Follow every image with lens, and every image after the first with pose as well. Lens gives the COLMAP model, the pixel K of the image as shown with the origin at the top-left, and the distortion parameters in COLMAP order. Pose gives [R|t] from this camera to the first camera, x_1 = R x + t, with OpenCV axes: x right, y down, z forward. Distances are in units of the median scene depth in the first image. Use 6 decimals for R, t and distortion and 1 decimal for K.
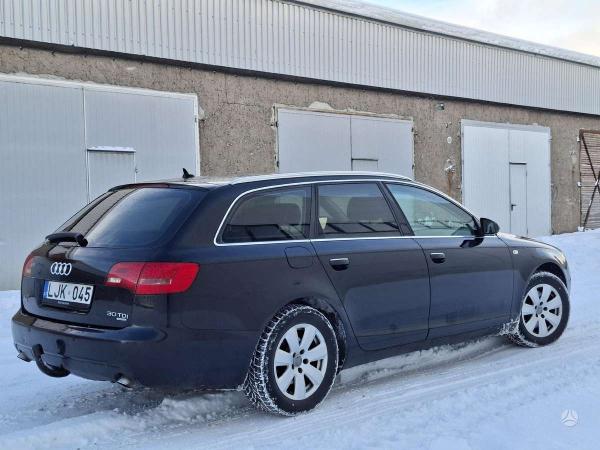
lens RADIAL K [[840.5, 0, 296.8], [0, 840.5, 224.7], [0, 0, 1]] dist [0.125539, 0.000000]
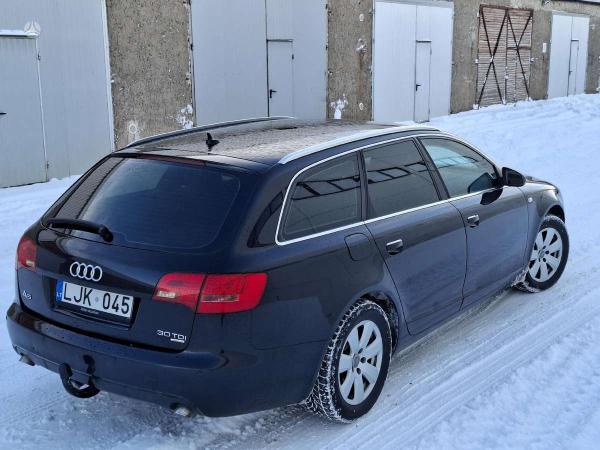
lens RADIAL K [[840.5, 0, 303.1], [0, 840.5, 227.2], [0, 0, 1]] dist [0.125539, 0.000000]
pose [[0.985112, -0.019424, 0.170811, -0.156772], [-0.010991, 0.984447, 0.175340, -0.103081], [-0.171560, -0.174607, 0.969577, 0.127828]]
